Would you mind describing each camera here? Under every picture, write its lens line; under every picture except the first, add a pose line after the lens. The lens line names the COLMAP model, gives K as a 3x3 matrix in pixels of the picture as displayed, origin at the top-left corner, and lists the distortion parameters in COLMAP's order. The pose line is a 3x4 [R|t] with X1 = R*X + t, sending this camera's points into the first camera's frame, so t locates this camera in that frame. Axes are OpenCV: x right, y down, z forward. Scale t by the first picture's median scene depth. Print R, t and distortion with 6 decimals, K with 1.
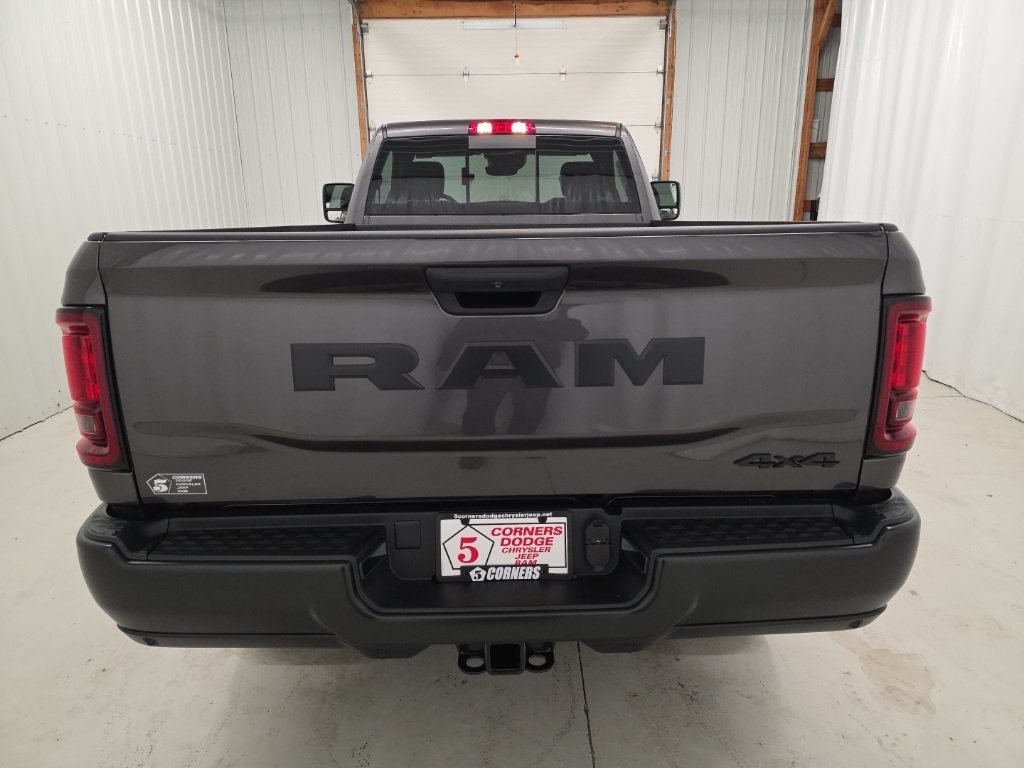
lens RADIAL K [[681.5, 0, 512.0], [0, 681.5, 384.0], [0, 0, 1]] dist [0.044214, -0.034744]
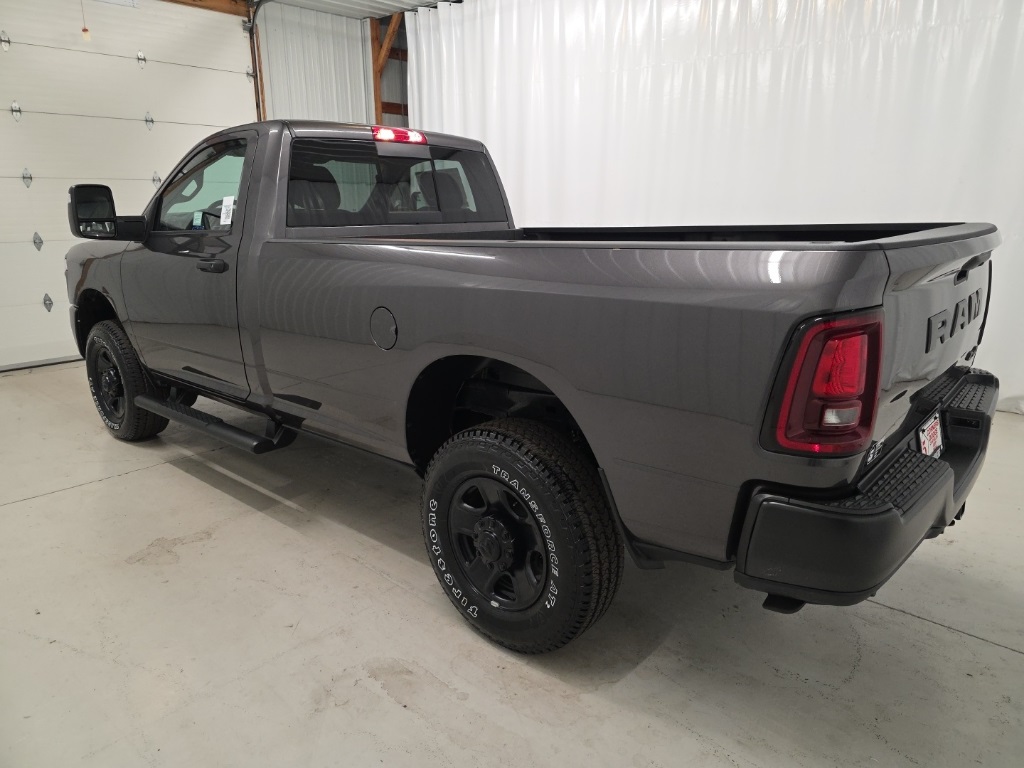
lens RADIAL K [[681.6, 0, 516.3], [0, 681.6, 382.0], [0, 0, 1]] dist [0.041262, -0.033138]
pose [[0.668655, -0.184479, 0.720325, -1.704726], [0.192777, 0.978621, 0.071681, -0.174980], [-0.718148, 0.090932, 0.689923, 0.610185]]
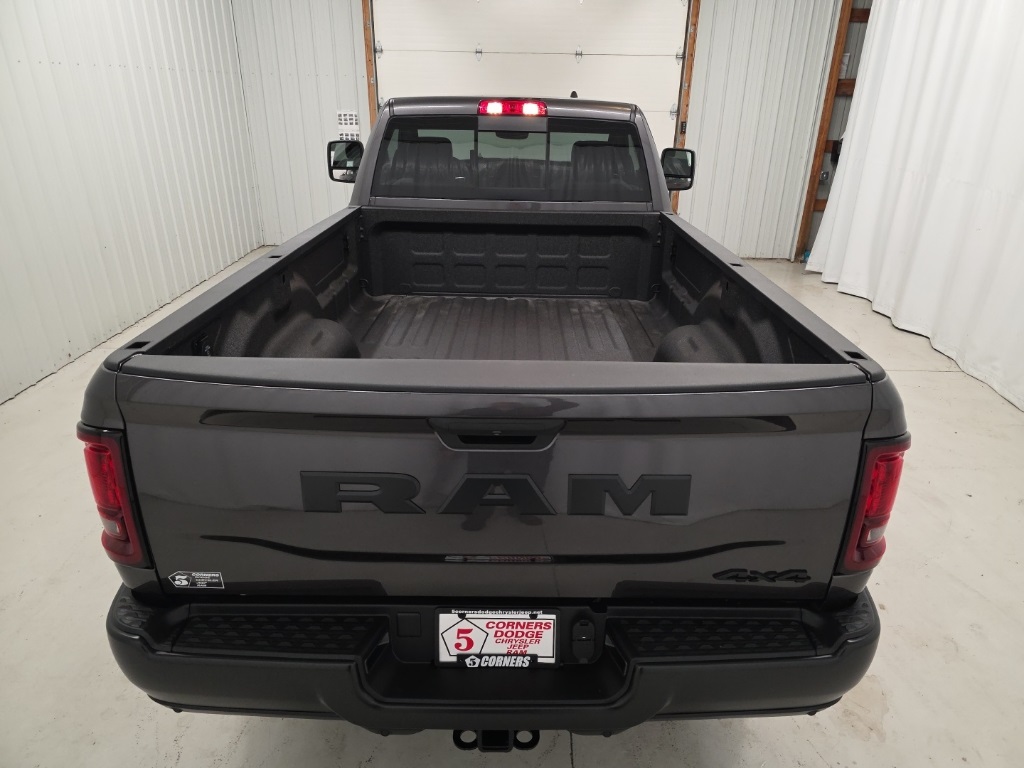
lens RADIAL K [[681.6, 0, 516.3], [0, 681.6, 382.0], [0, 0, 1]] dist [0.041262, -0.033138]
pose [[0.999516, 0.031094, -0.000003, 0.005936], [-0.030795, 0.989920, 0.138240, -0.317869], [0.004302, -0.138173, 0.990399, -0.025522]]
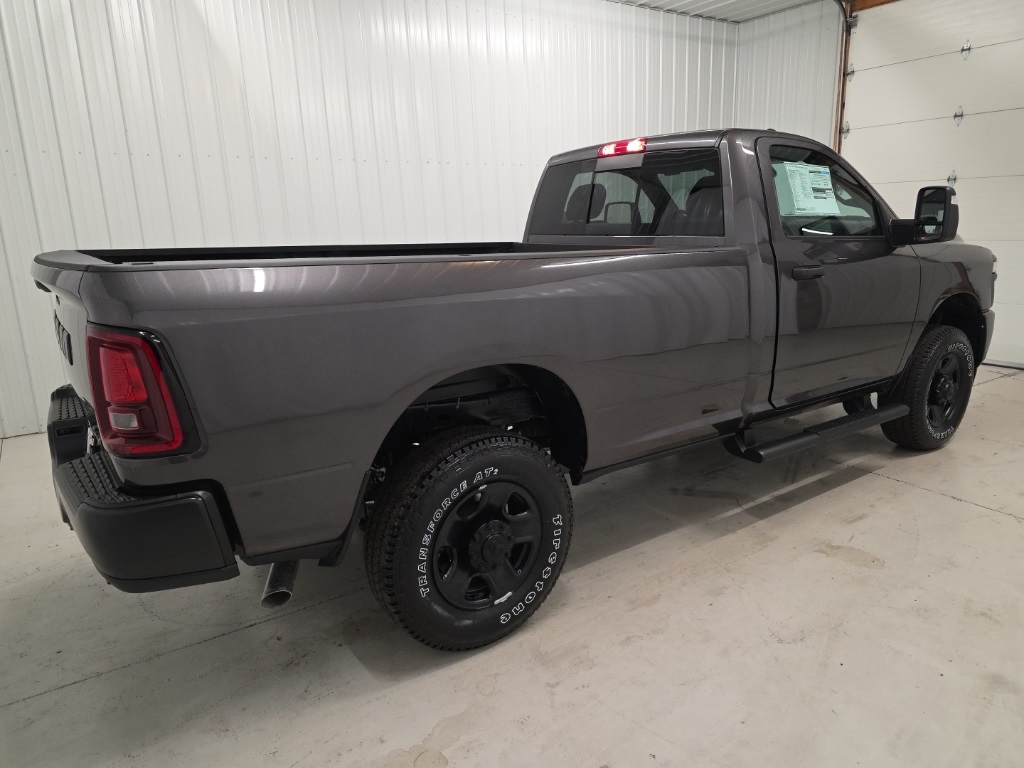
lens RADIAL K [[681.6, 0, 516.3], [0, 681.6, 382.0], [0, 0, 1]] dist [0.041262, -0.033138]
pose [[0.573248, 0.188156, -0.797486, 1.890785], [-0.193758, 0.976802, 0.091186, -0.264949], [0.796143, 0.102247, 0.596407, 0.820855]]
